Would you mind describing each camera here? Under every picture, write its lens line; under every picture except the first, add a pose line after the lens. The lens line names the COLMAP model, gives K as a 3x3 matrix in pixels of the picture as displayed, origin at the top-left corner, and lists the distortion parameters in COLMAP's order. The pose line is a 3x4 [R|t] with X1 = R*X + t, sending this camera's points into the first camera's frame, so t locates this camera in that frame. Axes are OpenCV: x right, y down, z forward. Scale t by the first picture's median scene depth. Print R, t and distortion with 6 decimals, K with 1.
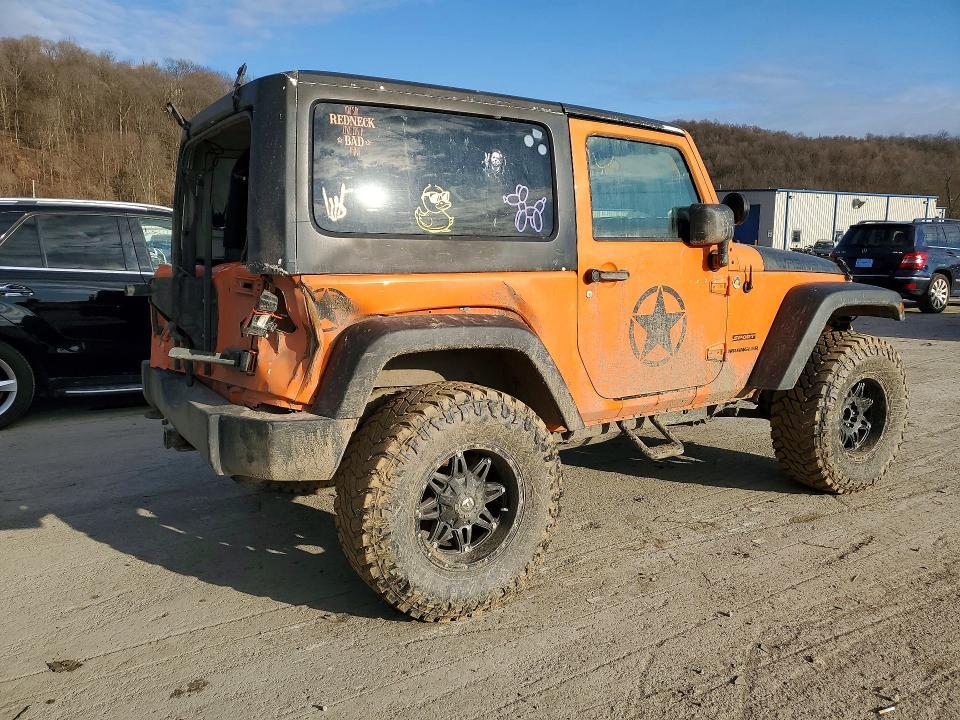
lens RADIAL K [[768.4, 0, 475.1], [0, 768.4, 360.0], [0, 0, 1]] dist [0.001197, 0.043421]
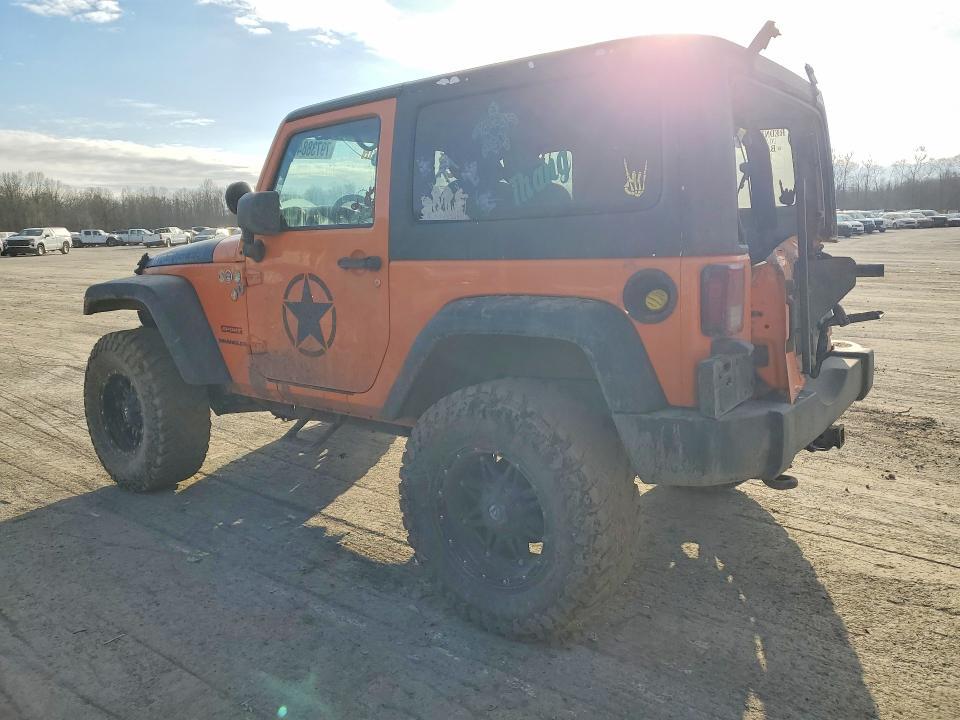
lens RADIAL K [[768.4, 0, 475.1], [0, 768.4, 360.0], [0, 0, 1]] dist [0.001197, 0.043421]
pose [[-0.395788, -0.139550, 0.907677, -0.062741], [0.158903, 0.963071, 0.217355, -0.015192], [-0.904490, 0.230259, -0.358997, 0.101185]]
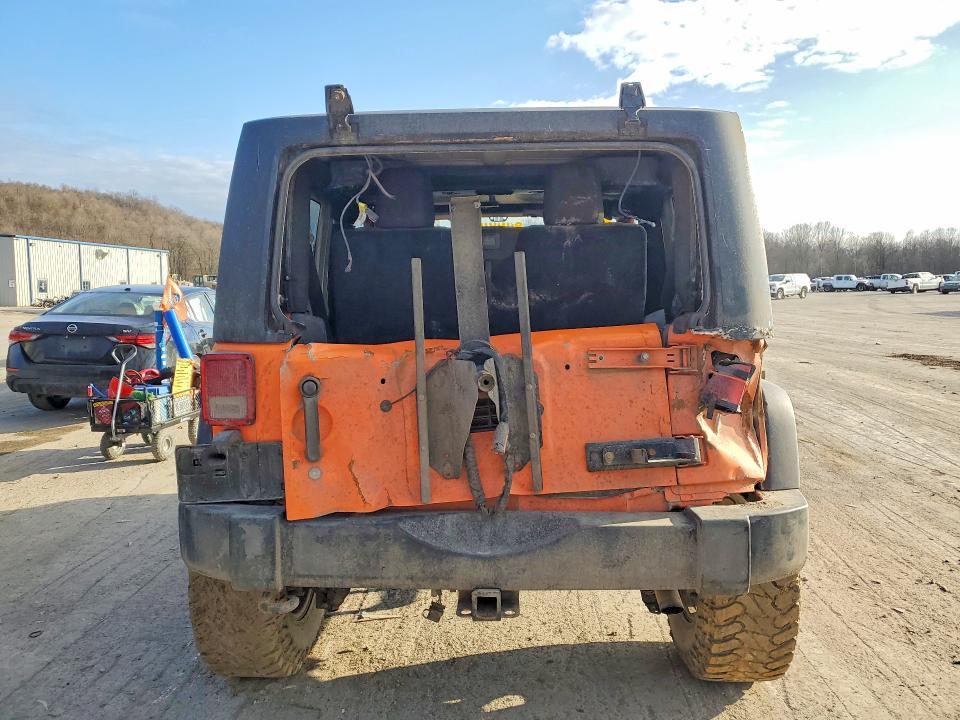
lens RADIAL K [[768.4, 0, 475.1], [0, 768.4, 360.0], [0, 0, 1]] dist [0.001197, 0.043421]
pose [[0.545059, -0.080704, 0.834504, -0.055678], [0.133786, 0.990974, 0.008454, -0.006476], [-0.827655, 0.107037, 0.550936, 0.038660]]
